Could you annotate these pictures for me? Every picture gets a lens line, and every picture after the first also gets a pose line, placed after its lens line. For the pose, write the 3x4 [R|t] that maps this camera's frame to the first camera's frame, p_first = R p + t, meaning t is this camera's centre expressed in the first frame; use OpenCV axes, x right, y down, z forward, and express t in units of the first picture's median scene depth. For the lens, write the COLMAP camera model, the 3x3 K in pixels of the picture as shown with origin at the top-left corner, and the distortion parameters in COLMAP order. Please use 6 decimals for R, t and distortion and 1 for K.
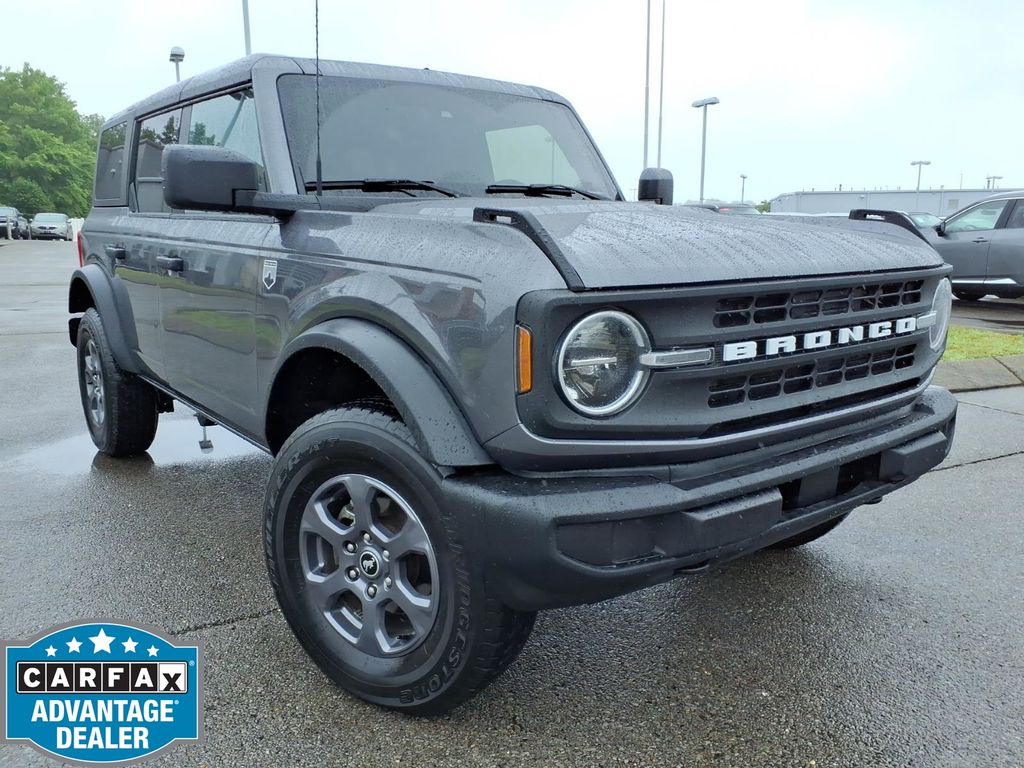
lens RADIAL K [[825.9, 0, 501.5], [0, 825.9, 385.2], [0, 0, 1]] dist [0.041324, -0.042427]
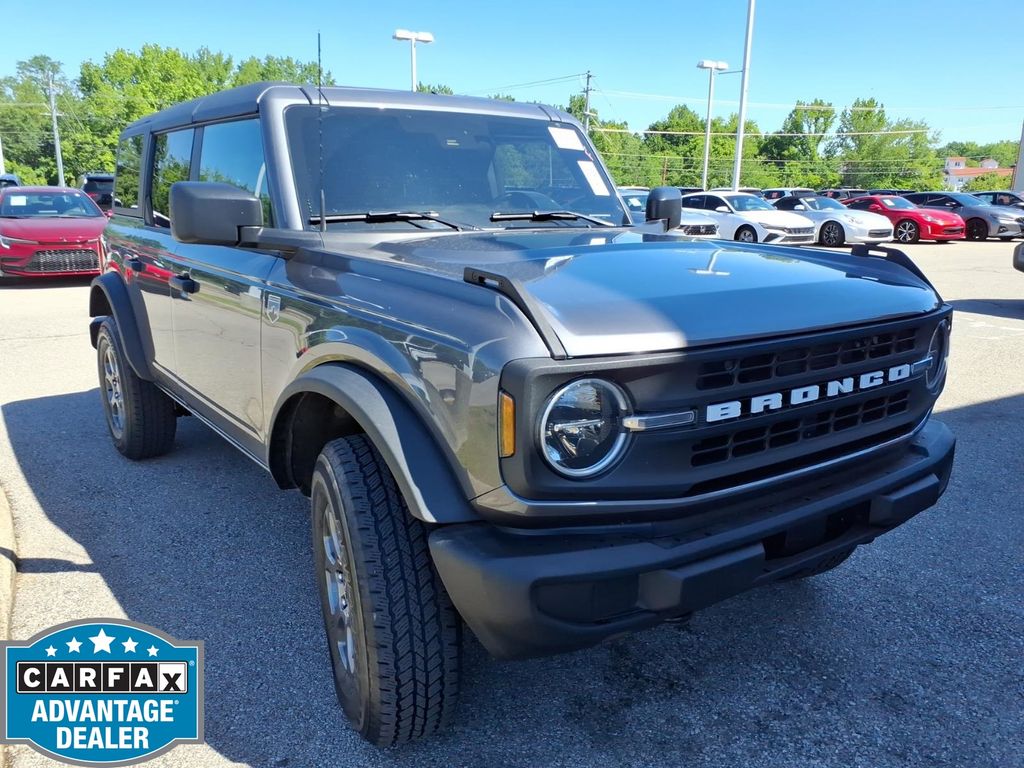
lens RADIAL K [[825.9, 0, 501.6], [0, 825.9, 387.5], [0, 0, 1]] dist [0.041324, -0.042427]
pose [[0.999493, 0.011636, -0.029648, 0.043255], [-0.010713, 0.999459, 0.031110, -0.095062], [0.029994, -0.030776, 0.999076, -0.021831]]
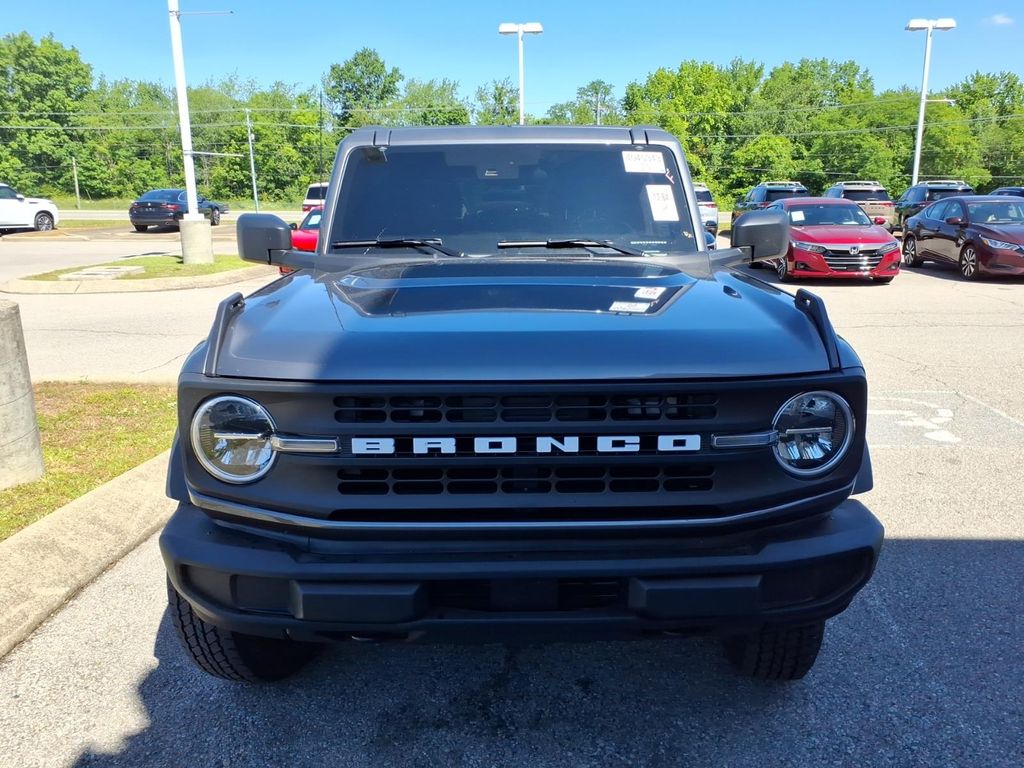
lens RADIAL K [[825.9, 0, 504.7], [0, 825.9, 382.5], [0, 0, 1]] dist [0.041324, -0.042427]
pose [[0.807781, 0.124804, -0.576119, 0.976231], [-0.112692, 0.992000, 0.056889, -0.191584], [0.578610, 0.018970, 0.815383, 0.229348]]
